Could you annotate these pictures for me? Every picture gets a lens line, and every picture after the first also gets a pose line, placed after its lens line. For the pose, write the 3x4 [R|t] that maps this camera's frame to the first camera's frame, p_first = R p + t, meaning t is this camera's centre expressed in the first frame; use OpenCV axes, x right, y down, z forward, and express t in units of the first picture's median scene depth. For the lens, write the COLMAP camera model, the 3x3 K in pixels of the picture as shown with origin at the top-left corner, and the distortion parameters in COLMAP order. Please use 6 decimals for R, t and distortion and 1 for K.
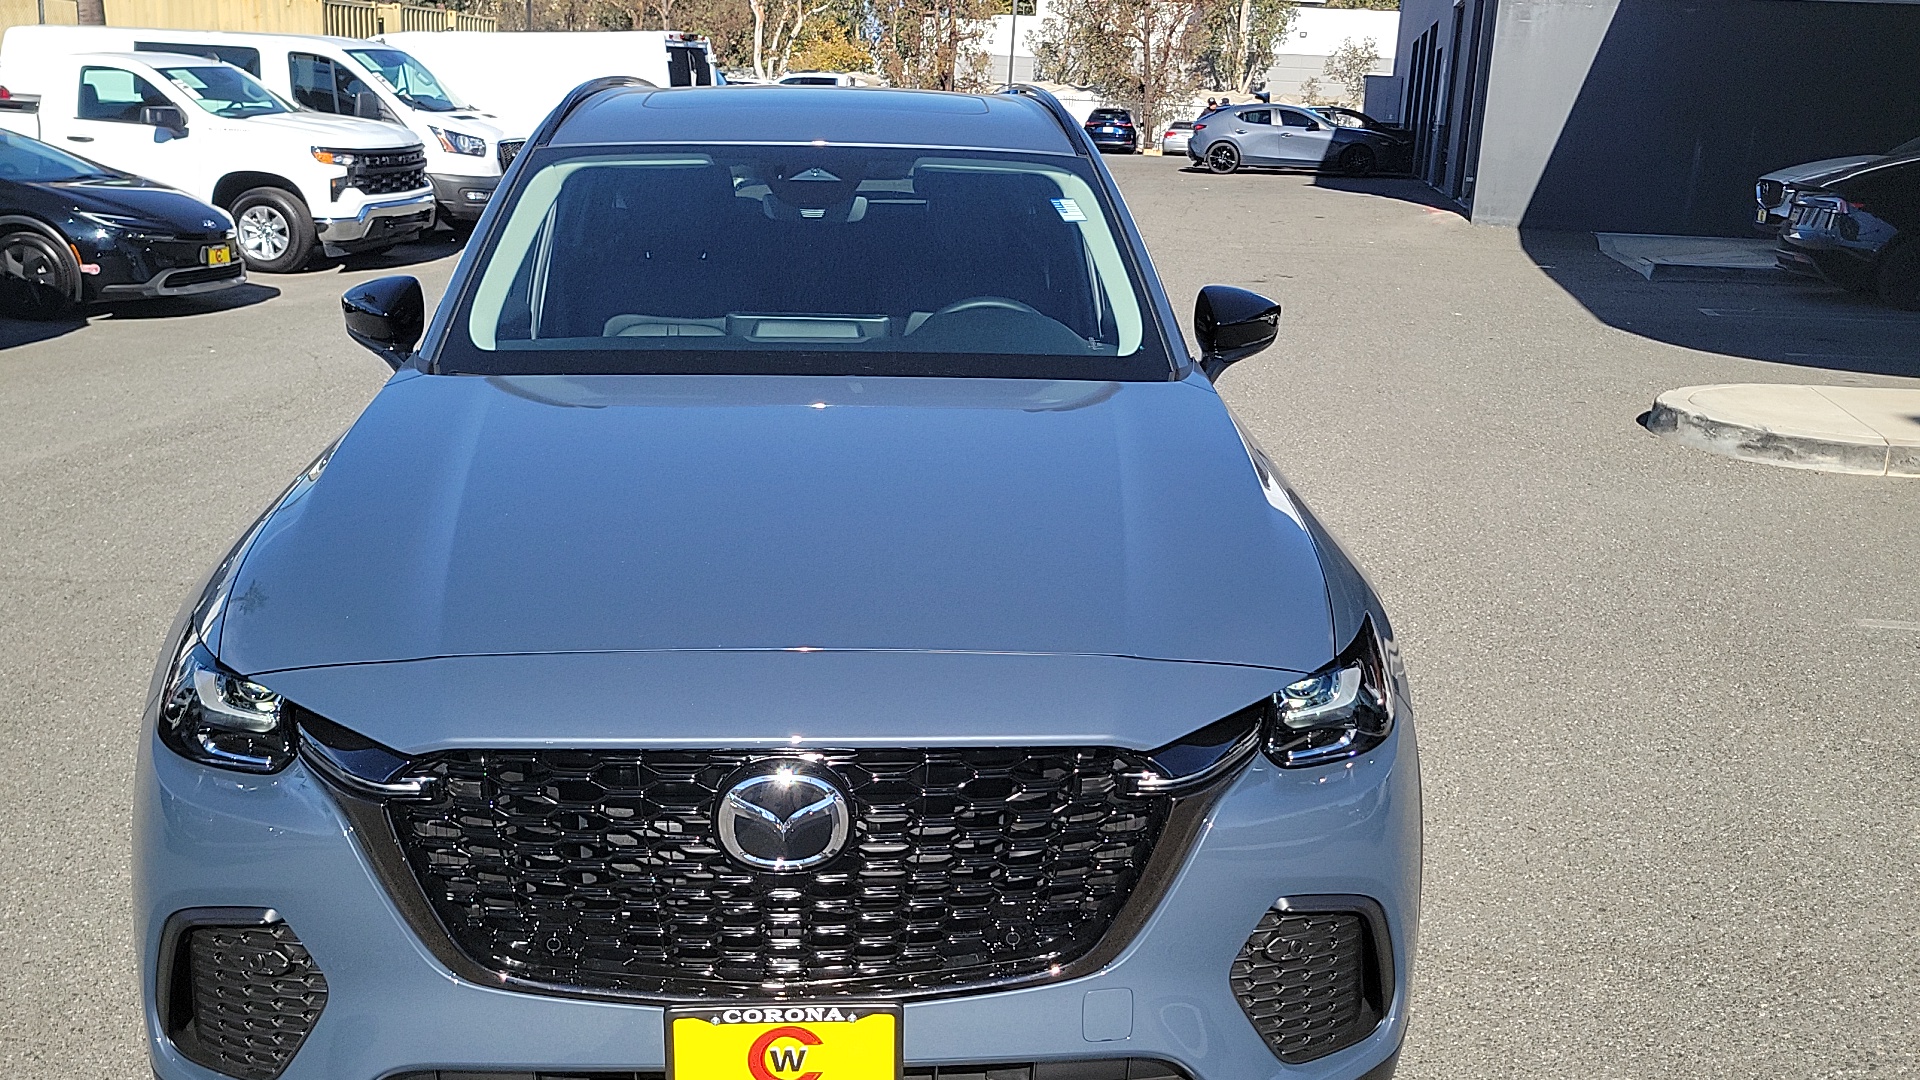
lens RADIAL K [[1493.9, 0, 926.6], [0, 1493.9, 534.3], [0, 0, 1]] dist [0.018225, -0.003223]
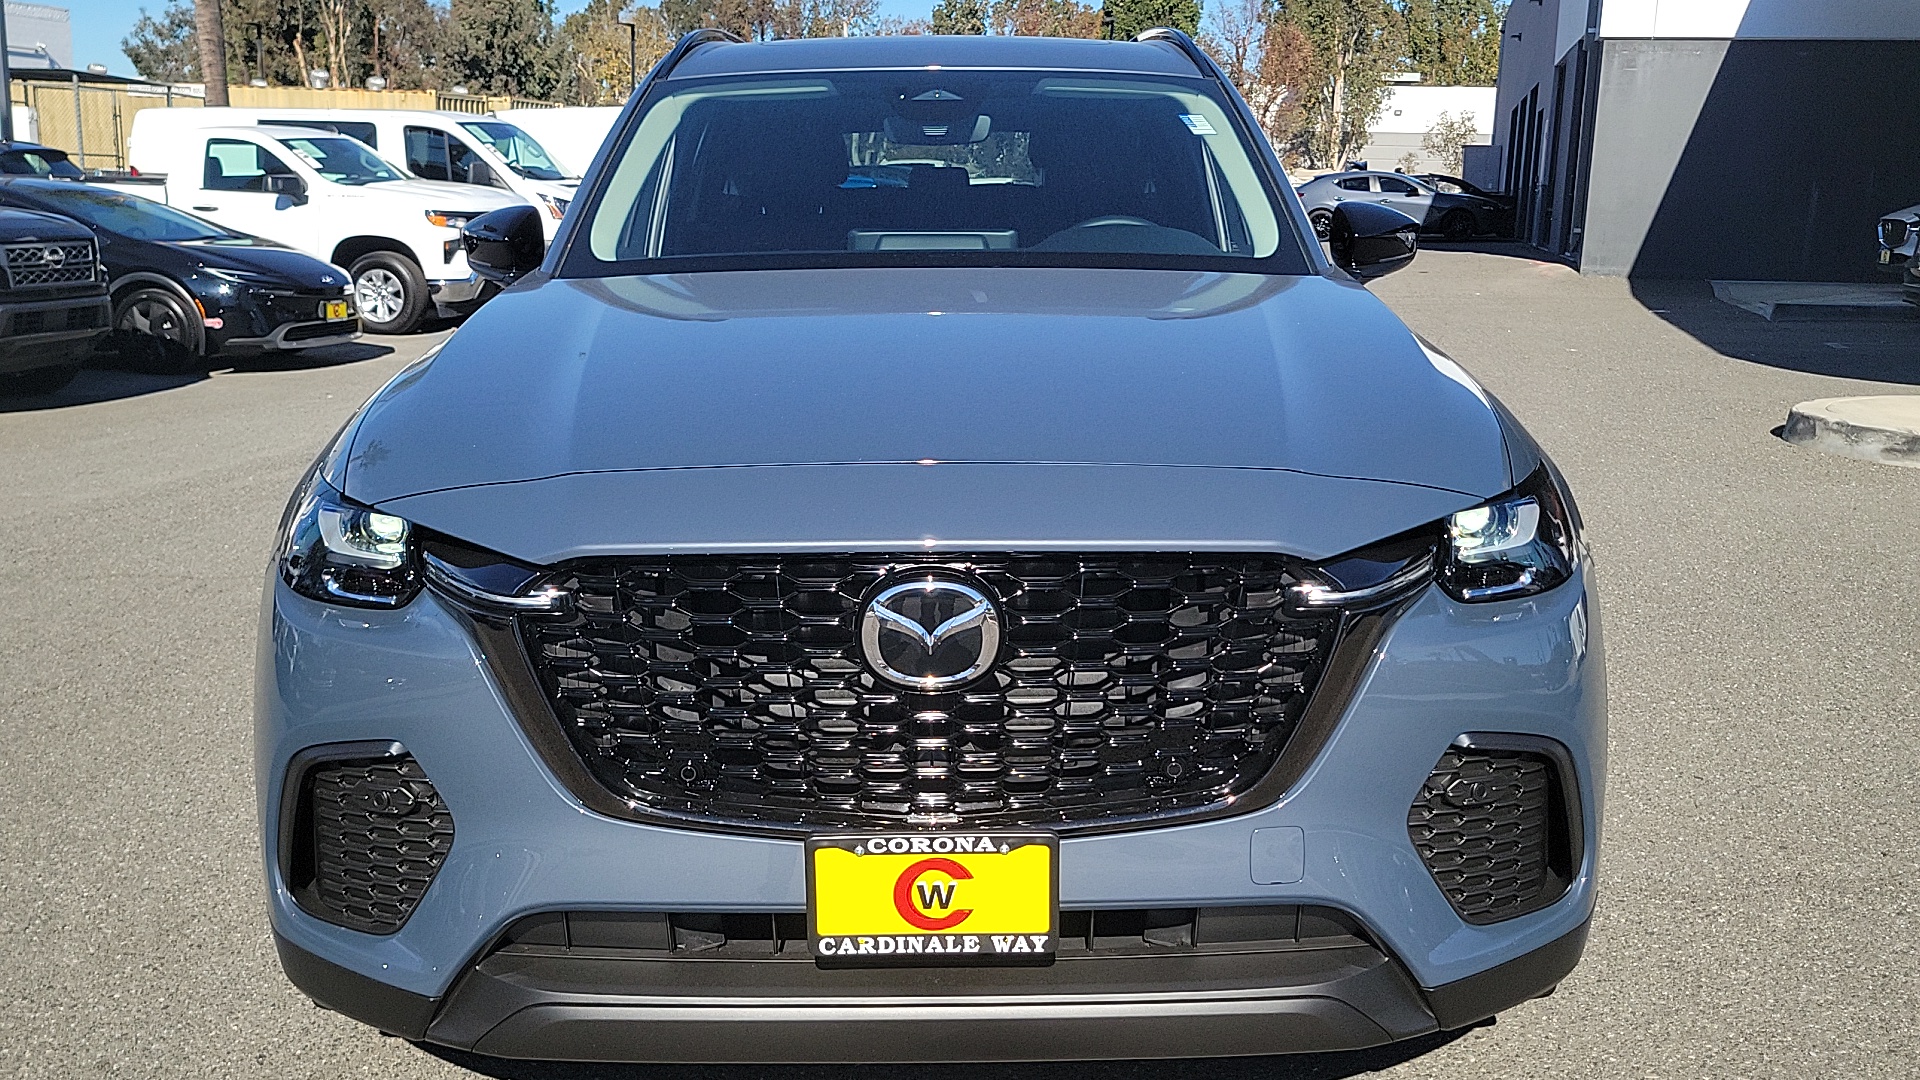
lens RADIAL K [[1498.2, 0, 960.0], [0, 1498.2, 540.0], [0, 0, 1]] dist [0.019339, -0.003755]
pose [[0.998901, -0.010920, -0.045585, -0.028553], [0.009035, 0.999104, -0.041347, 0.147660], [0.045996, 0.040889, 0.998104, 0.047130]]
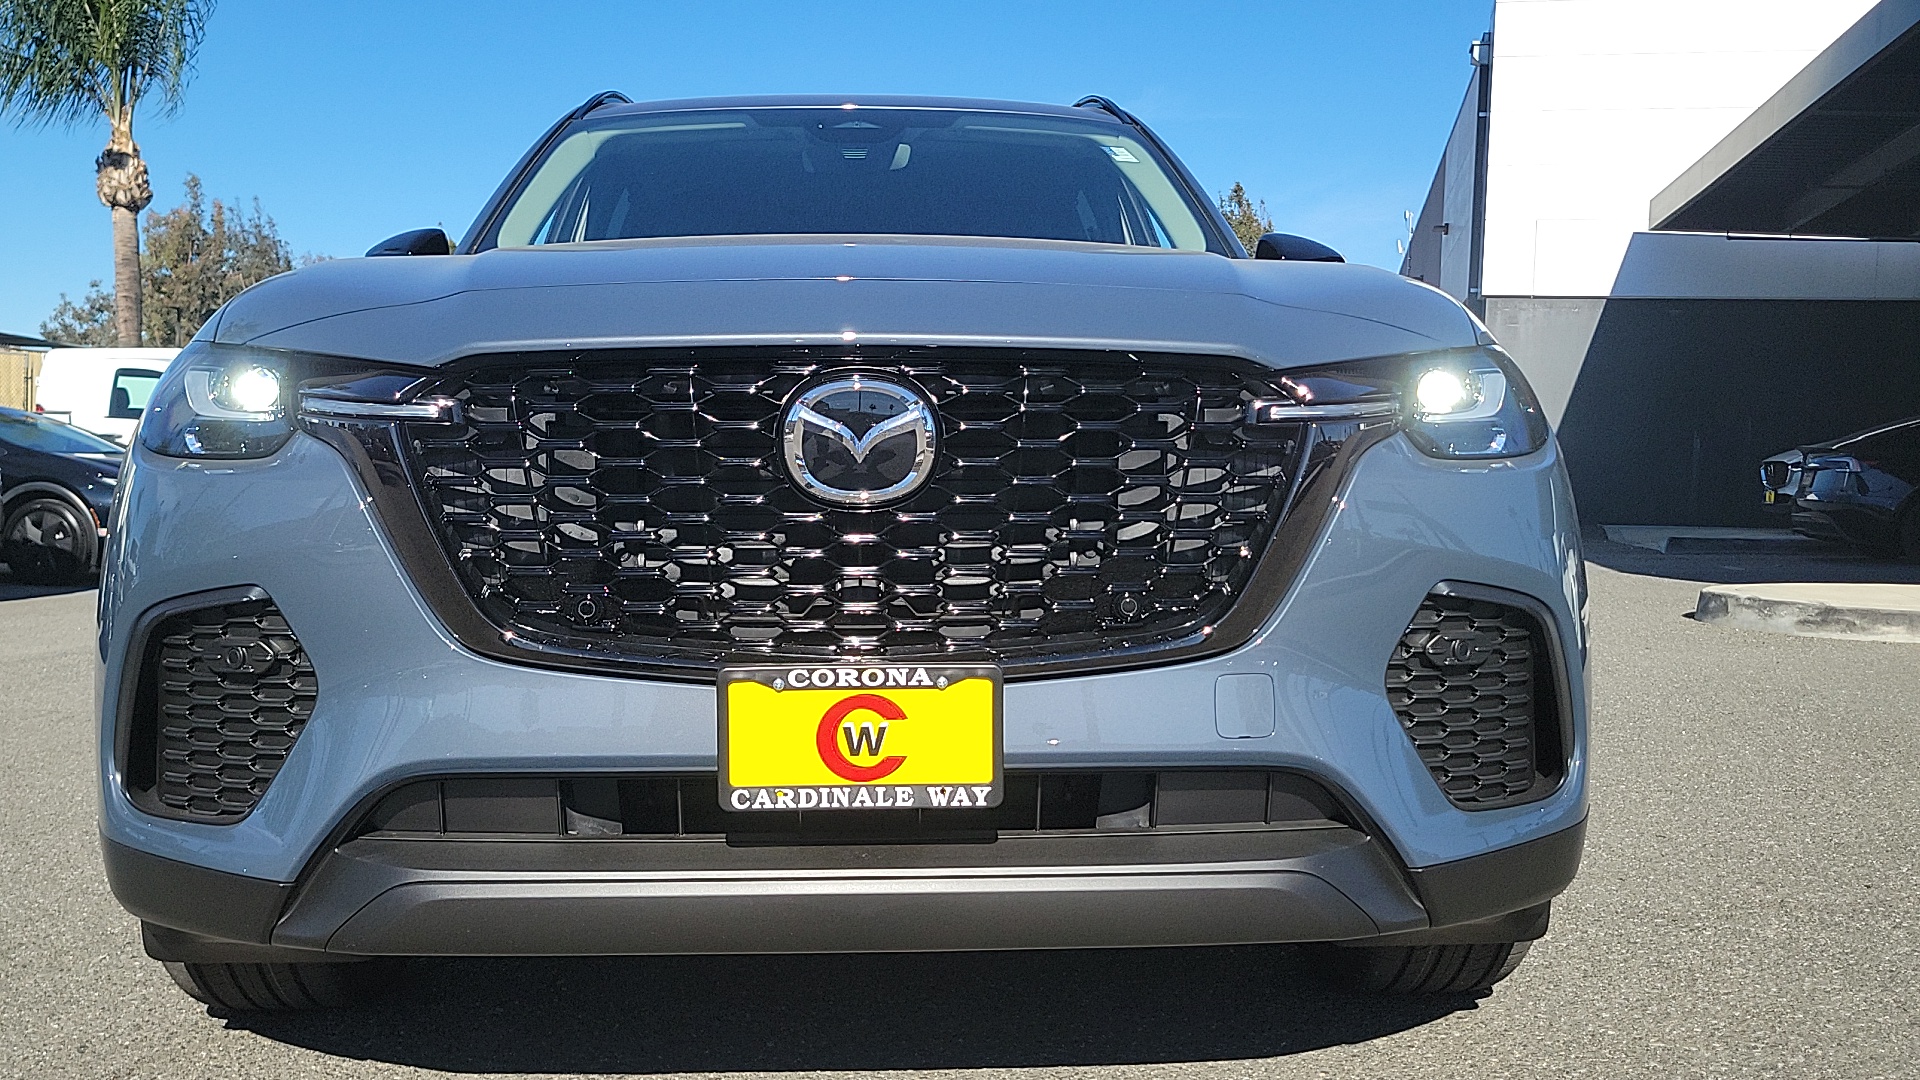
lens RADIAL K [[1509.1, 0, 914.3], [0, 1509.1, 579.9], [0, 0, 1]] dist [0.018049, 0.000148]
pose [[0.999796, -0.015819, -0.012570, -0.046981], [0.013282, 0.983372, -0.181118, 0.367045], [0.015226, 0.180914, 0.983381, 0.142149]]
